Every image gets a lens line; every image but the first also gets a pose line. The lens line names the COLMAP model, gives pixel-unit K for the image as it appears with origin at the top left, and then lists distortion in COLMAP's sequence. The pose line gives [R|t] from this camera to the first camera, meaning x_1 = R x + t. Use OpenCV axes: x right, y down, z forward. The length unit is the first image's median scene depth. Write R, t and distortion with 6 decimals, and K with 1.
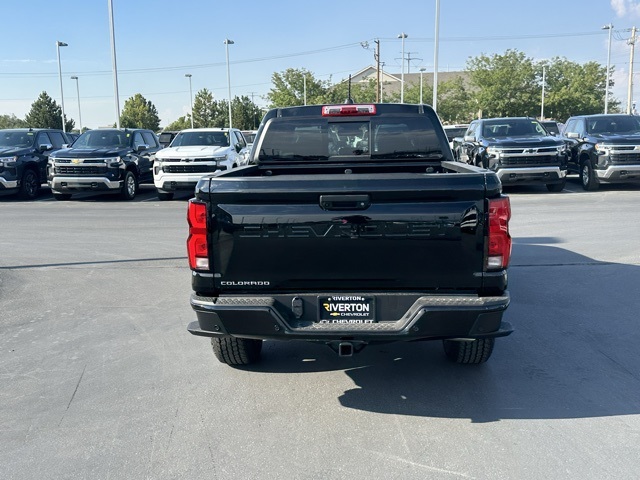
lens RADIAL K [[643.9, 0, 317.5], [0, 643.9, 250.5], [0, 0, 1]] dist [0.047506, 0.000000]
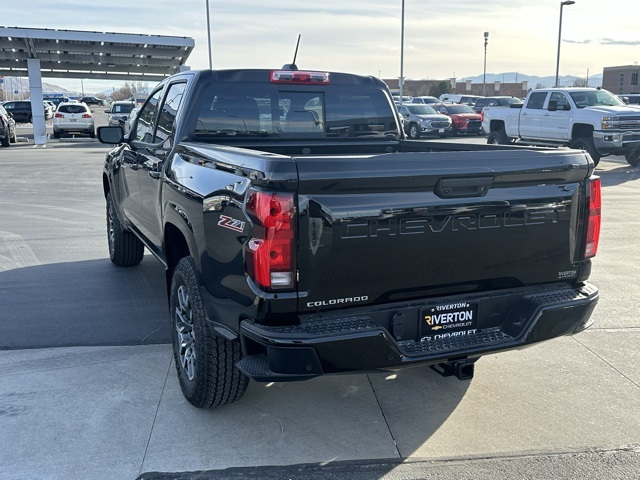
lens RADIAL K [[643.9, 0, 324.4], [0, 643.9, 236.1], [0, 0, 1]] dist [0.047506, 0.000000]
pose [[0.885249, -0.060240, 0.461200, -0.458319], [0.057666, 0.998142, 0.019686, -0.038625], [-0.461529, 0.009169, 0.887078, 0.352427]]
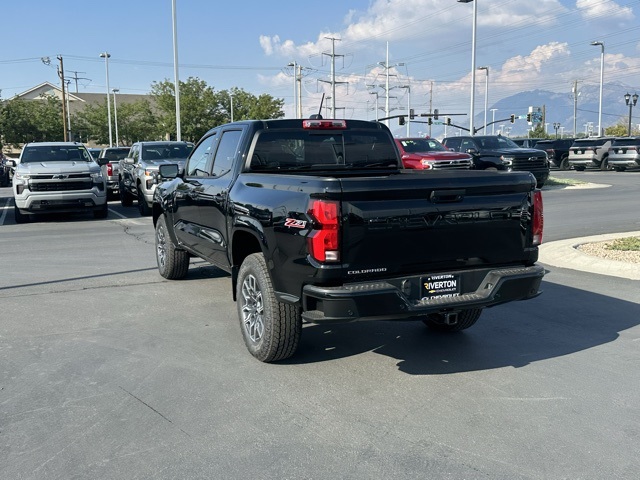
lens RADIAL K [[643.9, 0, 317.6], [0, 643.9, 242.5], [0, 0, 1]] dist [0.047506, 0.000000]
pose [[0.882215, -0.057022, 0.467382, -0.710549], [0.078995, 0.996495, -0.027534, 0.024707], [-0.464174, 0.061212, 0.883627, 0.040086]]
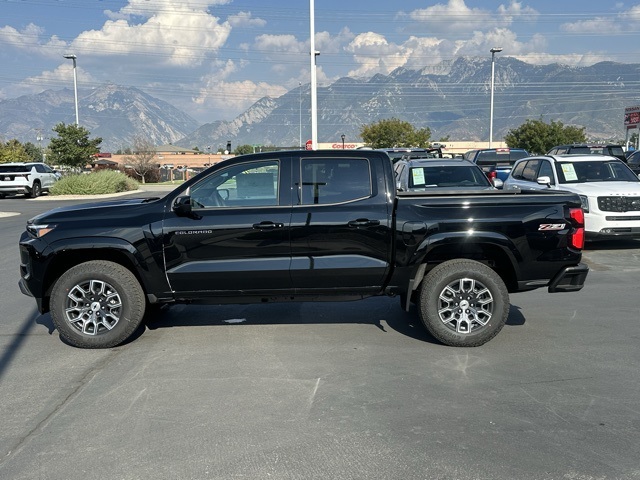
lens RADIAL K [[643.9, 0, 321.4], [0, 643.9, 244.1], [0, 0, 1]] dist [0.047506, 0.000000]
pose [[-0.061055, -0.092445, 0.993844, -1.831760], [0.188026, 0.976810, 0.102412, -0.284559], [-0.980264, 0.193121, -0.042257, 1.742355]]
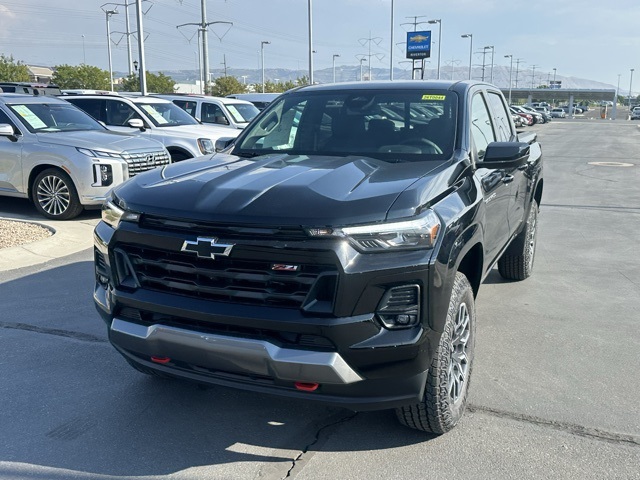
lens RADIAL K [[643.9, 0, 316.7], [0, 643.9, 242.1], [0, 0, 1]] dist [0.047506, 0.000000]
pose [[-0.931563, -0.054996, 0.359396, -0.276487], [0.080434, 0.932828, 0.351231, -0.561412], [-0.354571, 0.356101, -0.864564, 3.115241]]
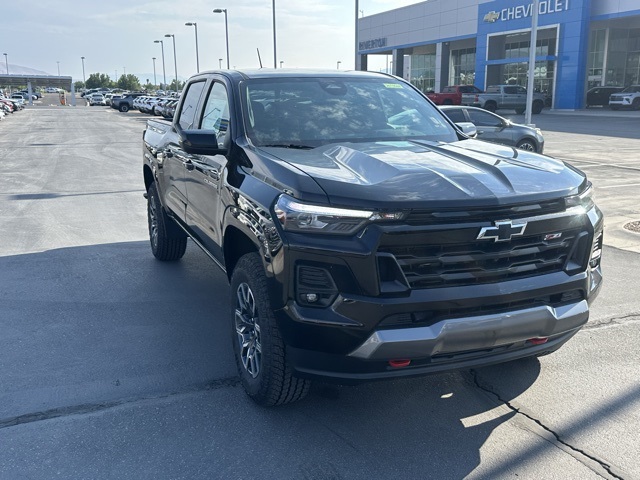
lens RADIAL K [[643.9, 0, 321.1], [0, 643.9, 242.2], [0, 0, 1]] dist [0.047506, 0.000000]
pose [[-0.914657, 0.116194, -0.387171, 0.671338], [-0.045314, 0.922288, 0.383839, -0.579009], [0.401683, 0.368625, -0.838312, 3.082225]]
